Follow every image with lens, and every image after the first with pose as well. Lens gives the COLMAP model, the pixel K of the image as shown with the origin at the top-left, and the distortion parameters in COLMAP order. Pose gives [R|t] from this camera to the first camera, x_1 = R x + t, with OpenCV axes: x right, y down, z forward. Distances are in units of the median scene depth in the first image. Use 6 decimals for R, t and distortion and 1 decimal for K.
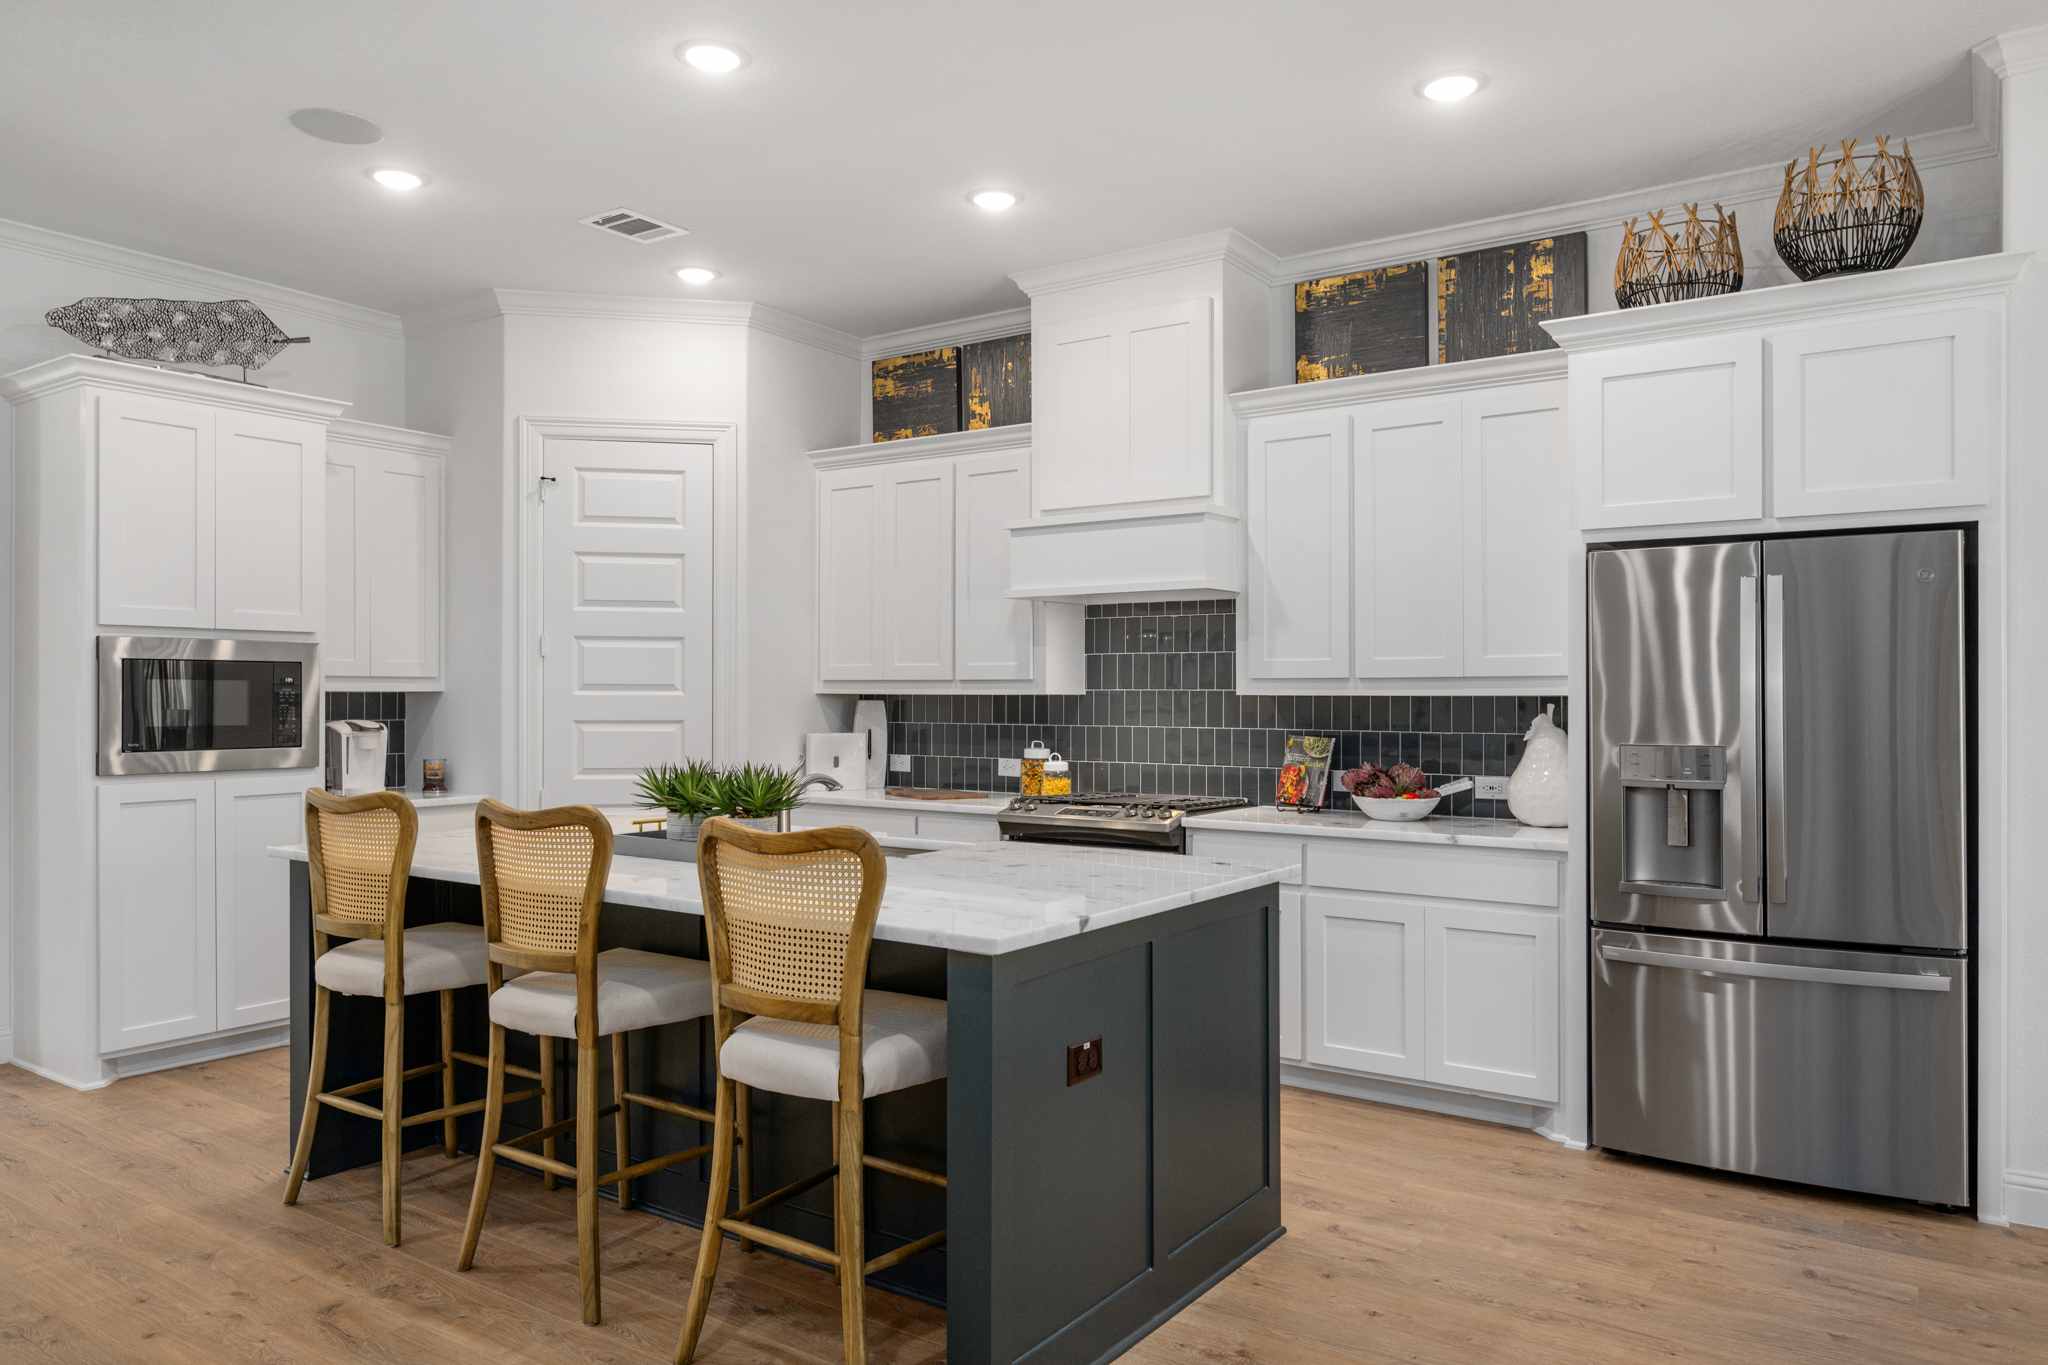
lens RADIAL K [[1371.2, 0, 1021.7], [0, 1371.2, 687.0], [0, 0, 1]] dist [-0.004267, -0.000832]
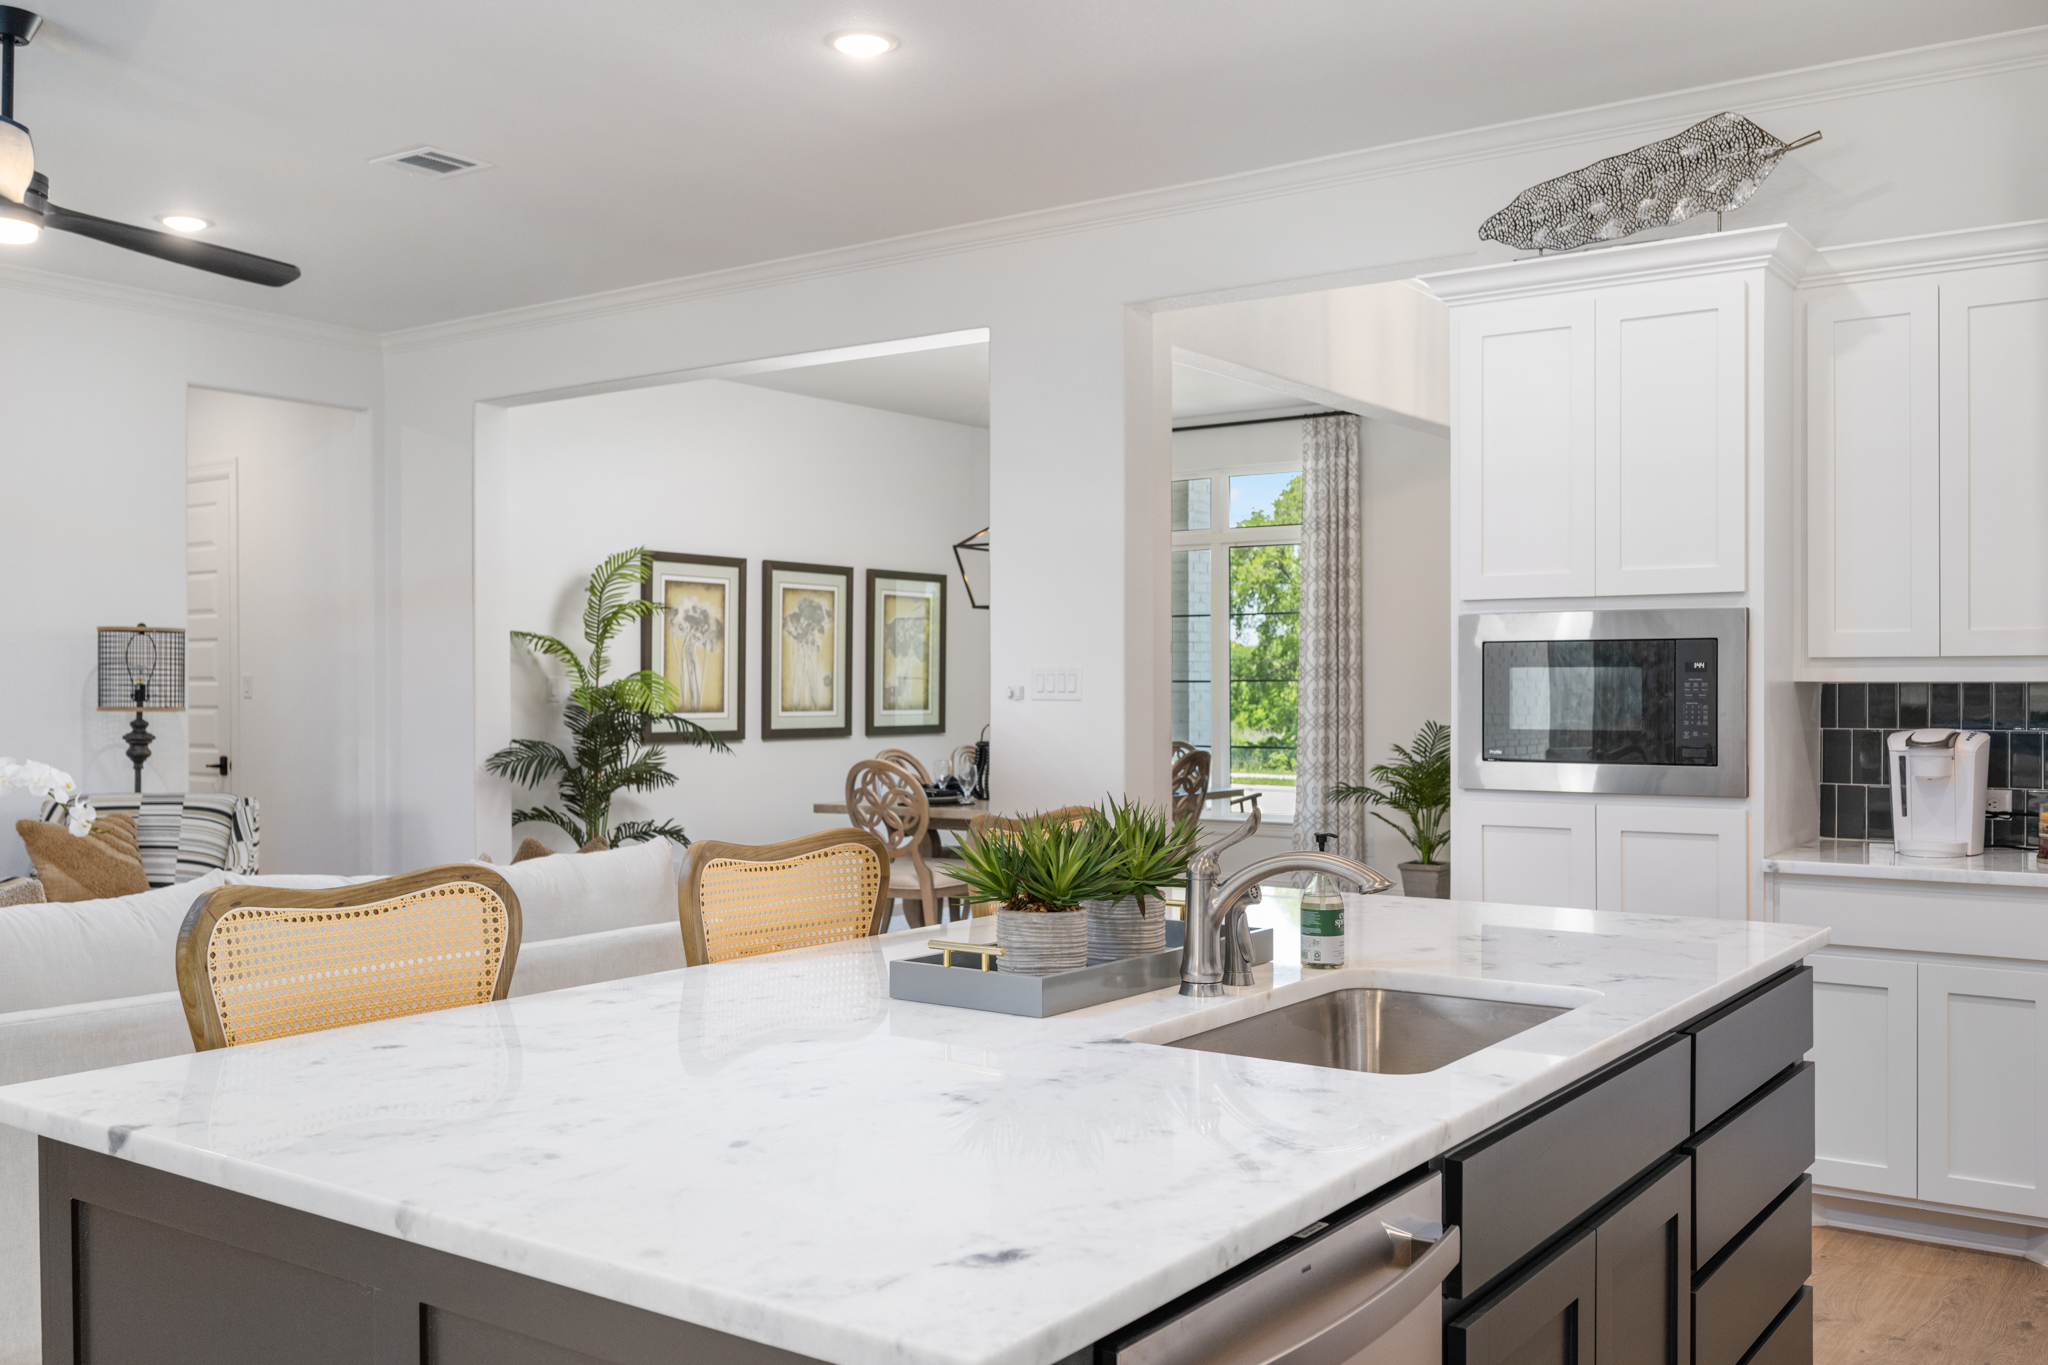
lens RADIAL K [[1825.0, 0, 1022.0], [0, 1825.0, 685.9], [0, 0, 1]] dist [-0.007034, -0.001858]
pose [[-0.003256, -0.000604, -0.999995, 0.368187], [0.006080, 0.999981, -0.000624, 0.003464], [0.999976, -0.006082, -0.003252, 0.686266]]
